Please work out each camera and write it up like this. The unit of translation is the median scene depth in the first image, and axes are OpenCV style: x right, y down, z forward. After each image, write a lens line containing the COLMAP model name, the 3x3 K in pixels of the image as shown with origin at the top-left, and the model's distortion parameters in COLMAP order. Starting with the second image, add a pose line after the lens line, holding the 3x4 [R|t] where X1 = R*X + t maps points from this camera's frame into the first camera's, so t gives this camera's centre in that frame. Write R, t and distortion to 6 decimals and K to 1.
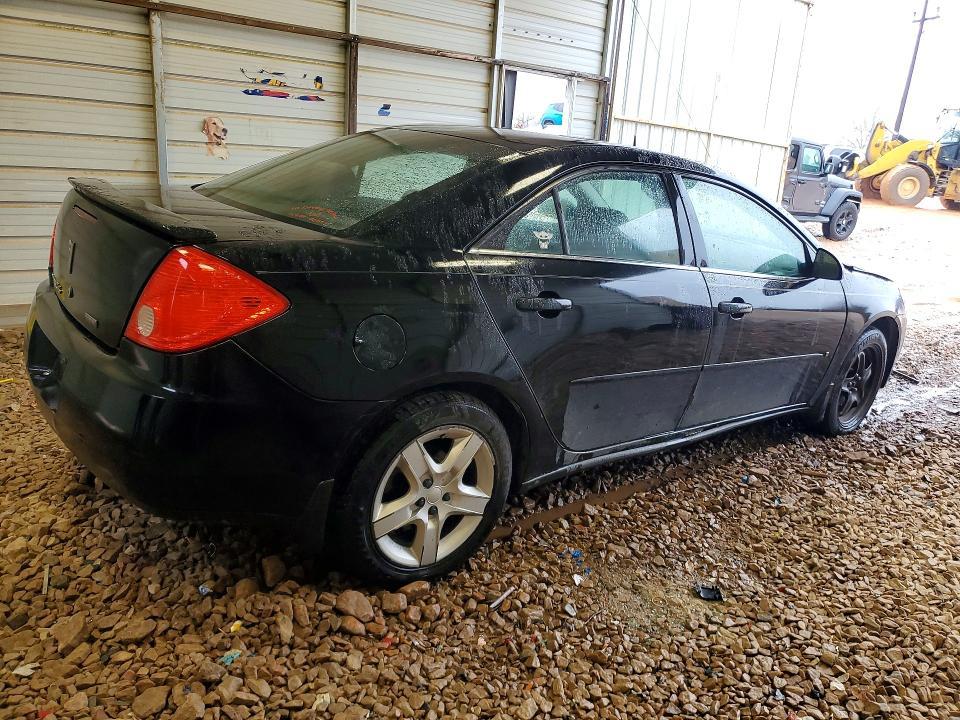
lens RADIAL K [[733.8, 0, 480.7], [0, 733.8, 361.3], [0, 0, 1]] dist [0.015938, 0.007621]
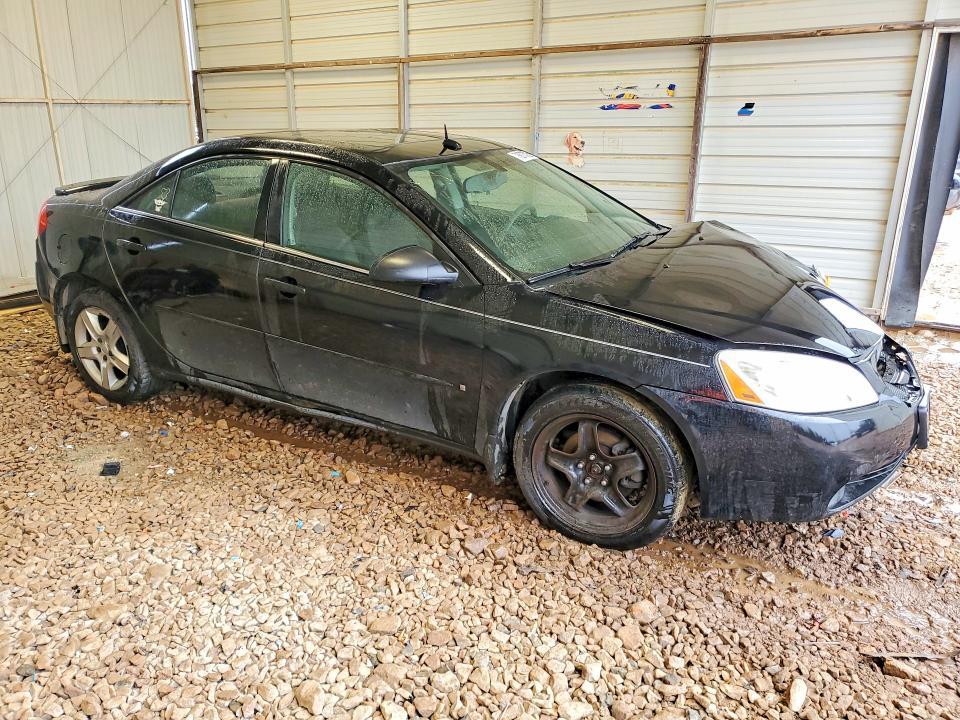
lens RADIAL K [[733.8, 0, 480.5], [0, 733.8, 359.3], [0, 0, 1]] dist [0.015938, 0.007621]
pose [[0.352197, 0.210492, -0.911949, 0.731026], [-0.242145, 0.961699, 0.128458, -0.091056], [0.904059, 0.175581, 0.389677, 0.450215]]
